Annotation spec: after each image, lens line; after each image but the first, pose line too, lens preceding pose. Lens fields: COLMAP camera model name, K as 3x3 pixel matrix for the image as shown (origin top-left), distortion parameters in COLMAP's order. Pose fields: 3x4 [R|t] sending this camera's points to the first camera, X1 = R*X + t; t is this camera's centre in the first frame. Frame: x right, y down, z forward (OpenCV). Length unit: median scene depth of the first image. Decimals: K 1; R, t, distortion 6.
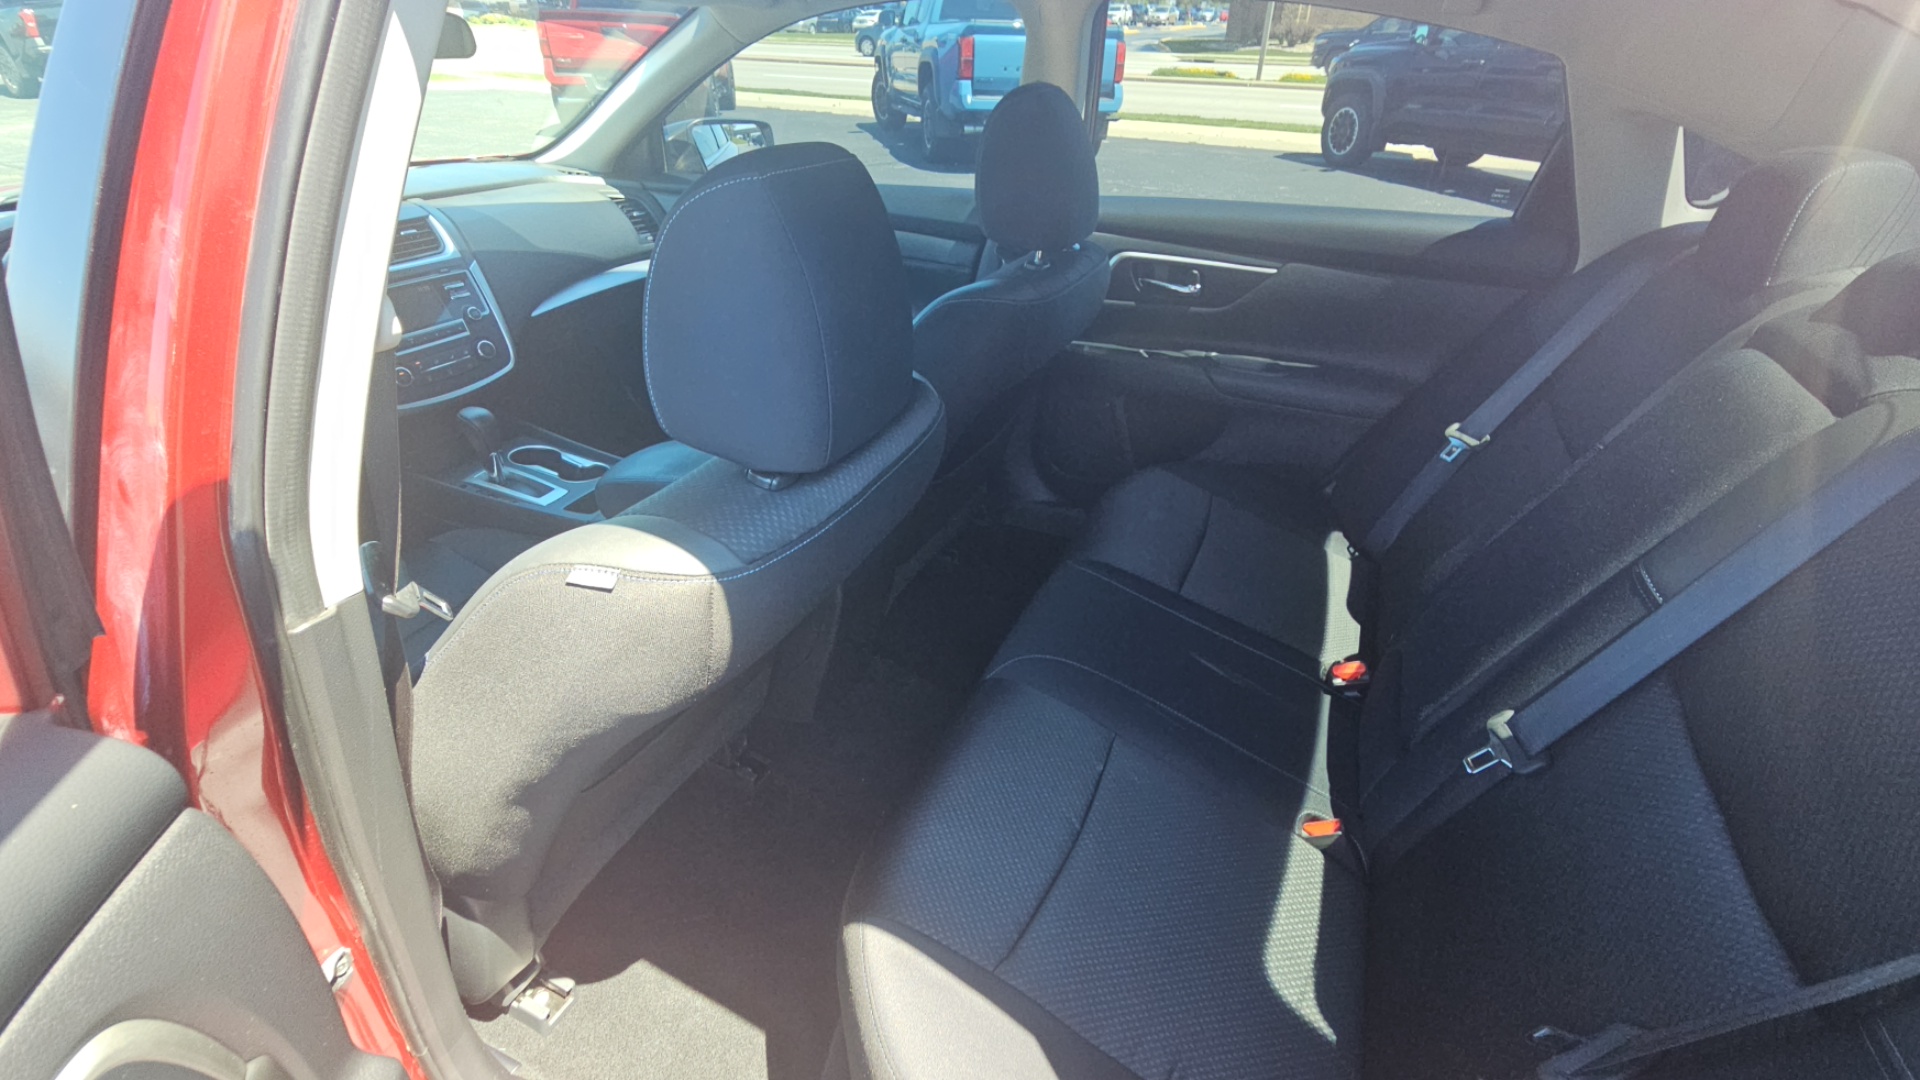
lens RADIAL K [[857.5, 0, 984.0], [0, 857.5, 545.9], [0, 0, 1]] dist [0.008995, -0.007638]
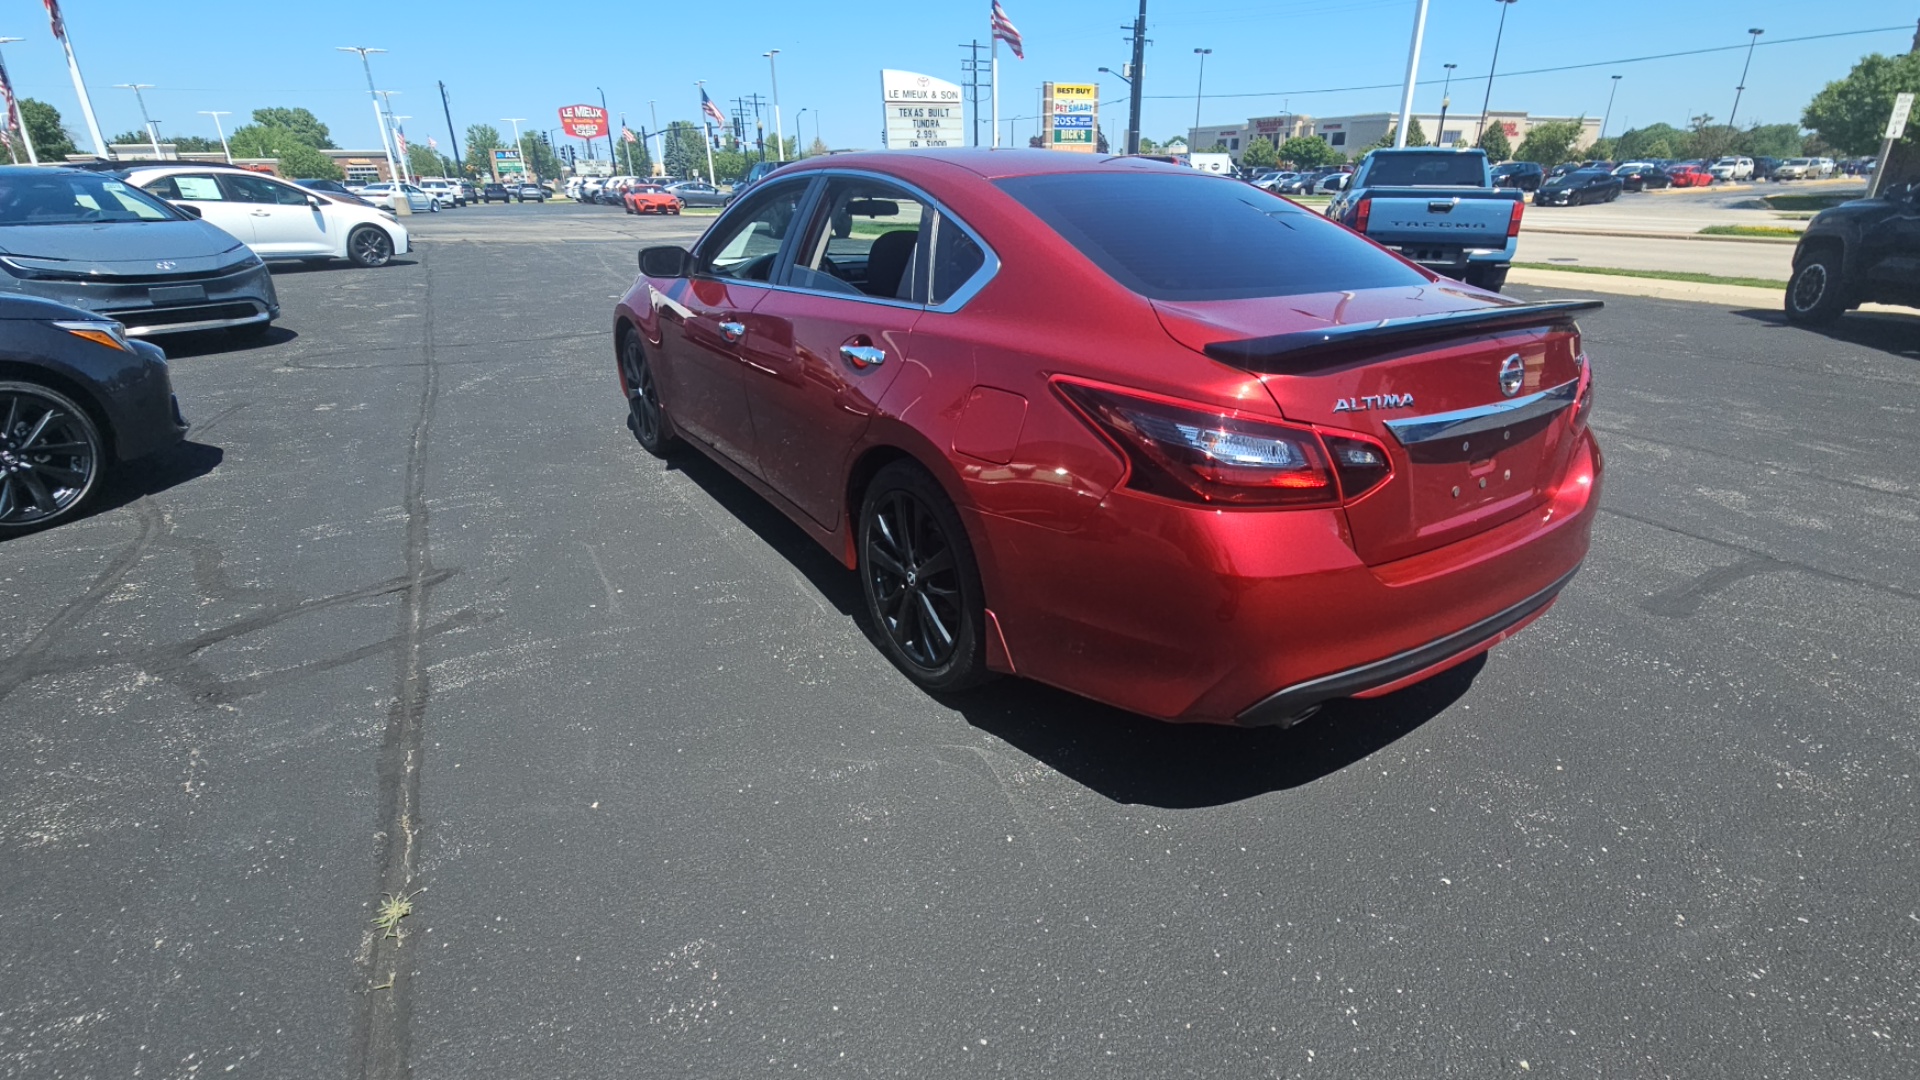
lens RADIAL K [[857.5, 0, 982.1], [0, 857.5, 547.0], [0, 0, 1]] dist [0.008995, -0.007638]
pose [[0.846756, 0.185951, -0.498424, 1.057267], [-0.258653, 0.962629, -0.080281, 0.552717], [0.464869, 0.196897, 0.863208, -0.954624]]
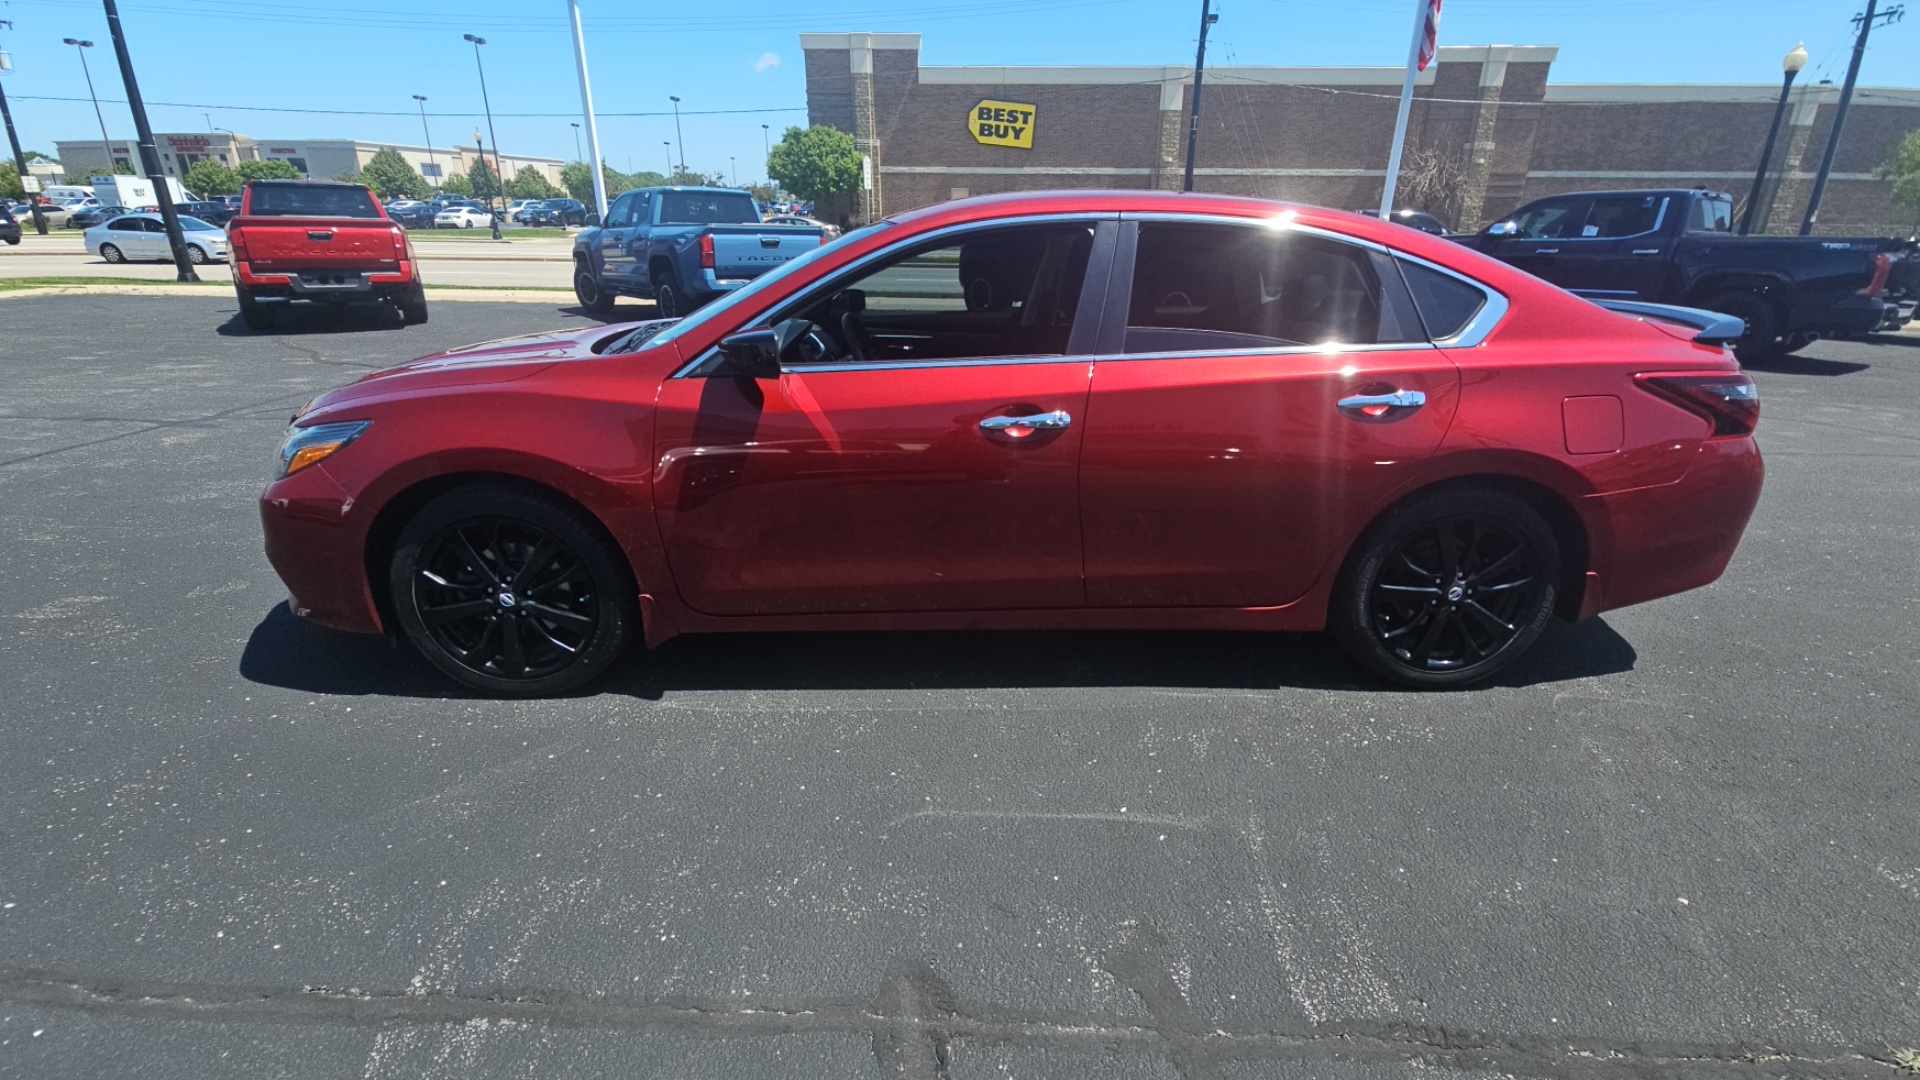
lens RADIAL K [[857.5, 0, 984.7], [0, 857.5, 539.7], [0, 0, 1]] dist [0.008995, -0.007638]
pose [[0.901793, -0.163613, 0.400000, -1.077286], [0.233706, 0.963180, -0.132915, 0.435874], [-0.363525, 0.213344, 0.906826, -0.873807]]
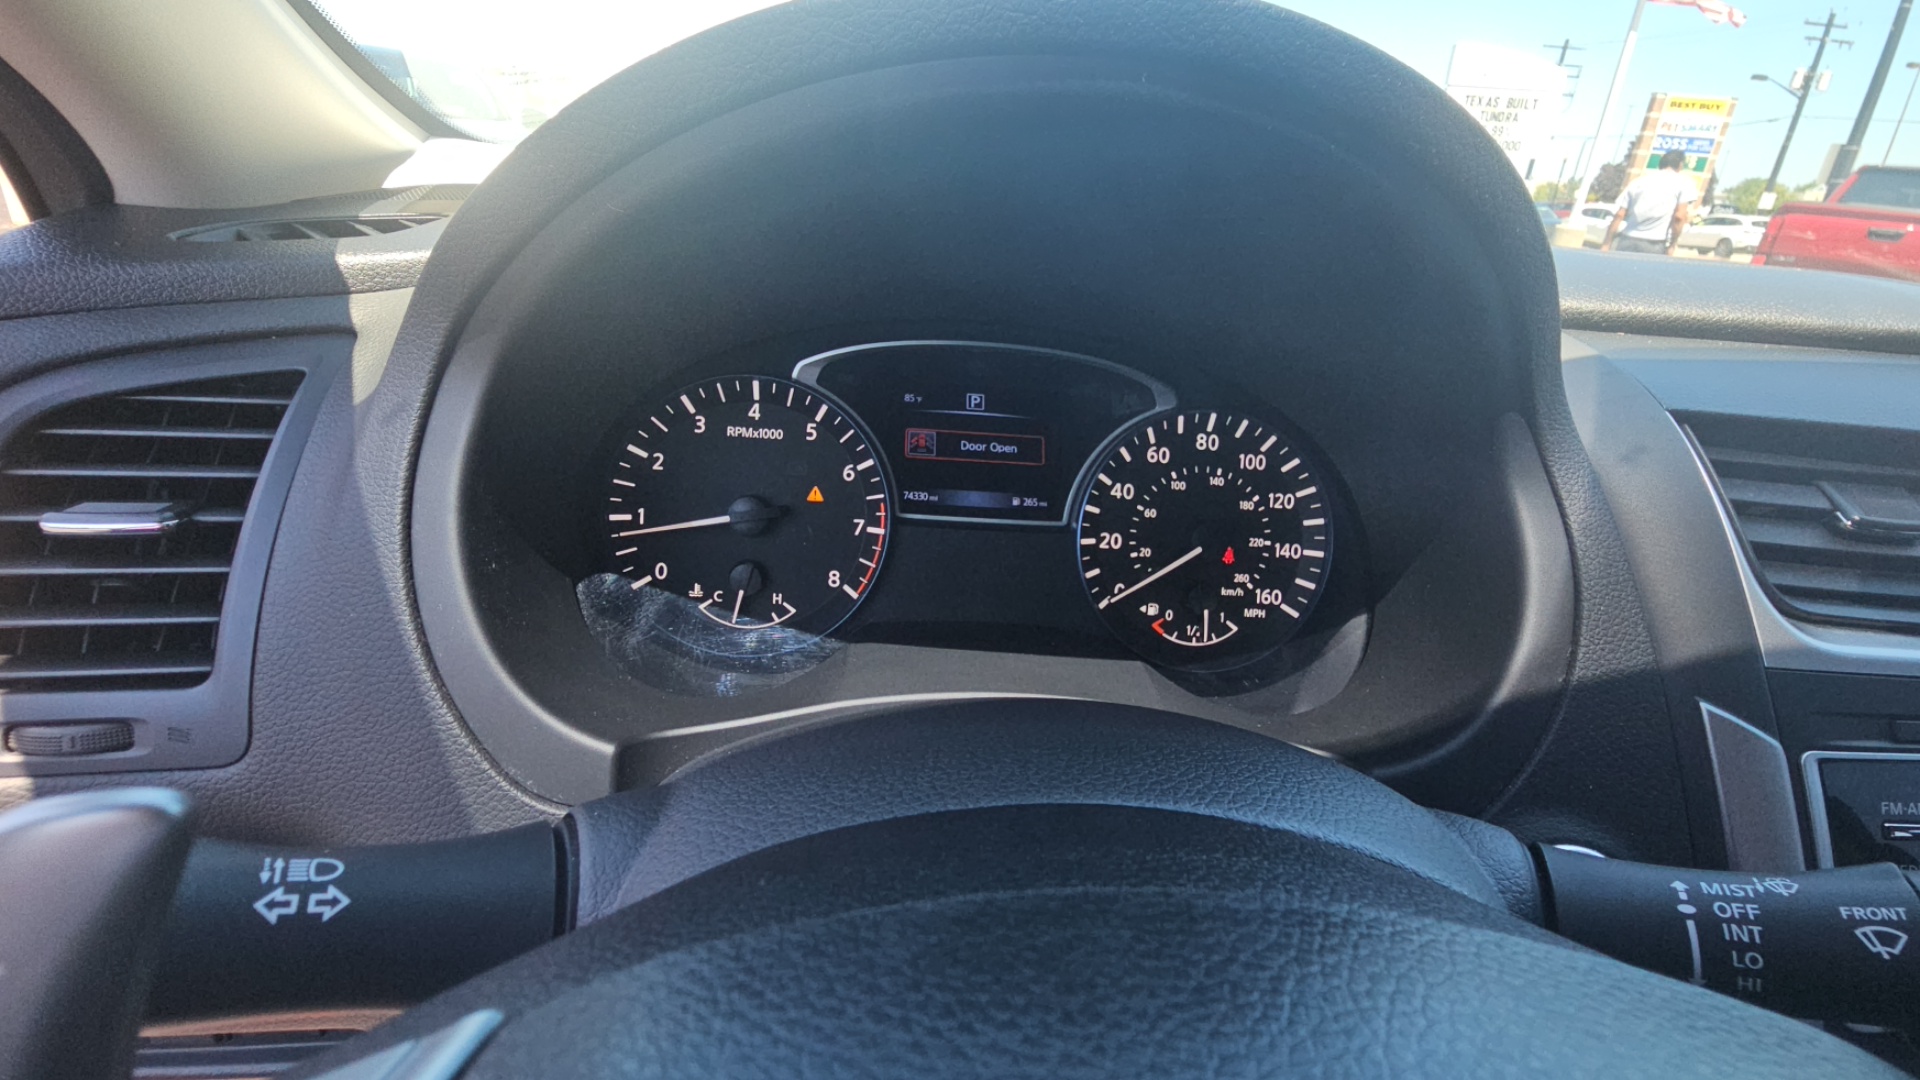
lens RADIAL K [[857.5, 0, 981.1], [0, 857.5, 548.8], [0, 0, 1]] dist [0.008995, -0.007638]
pose [[0.468028, 0.368732, -0.803110, -0.580204], [-0.514242, 0.852715, 0.091822, -0.191383], [0.718682, 0.370018, 0.588713, 0.584825]]
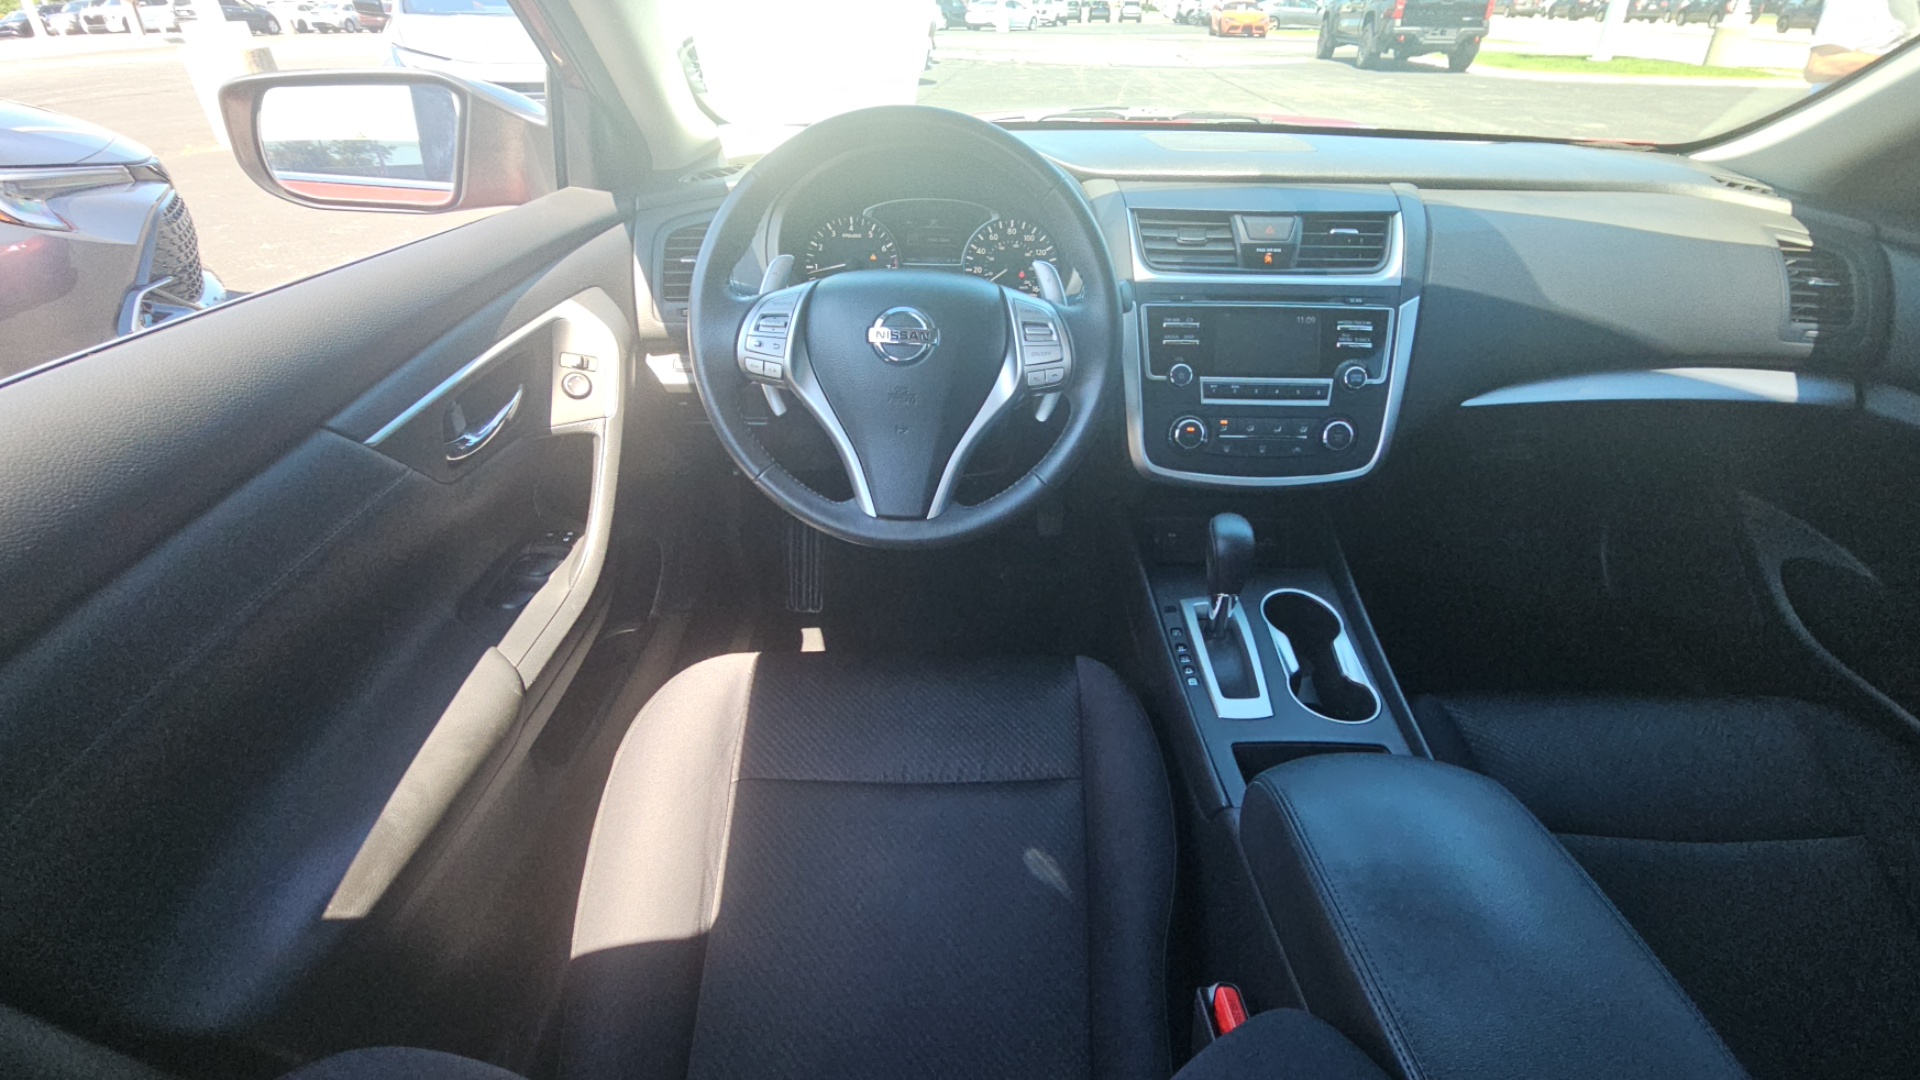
lens RADIAL K [[857.5, 0, 979.6], [0, 857.5, 549.0], [0, 0, 1]] dist [0.008995, -0.007638]
pose [[0.384839, 0.476171, -0.790671, -0.145254], [-0.473029, 0.837343, 0.274044, -0.191886], [0.792554, 0.268547, 0.547485, 0.450618]]
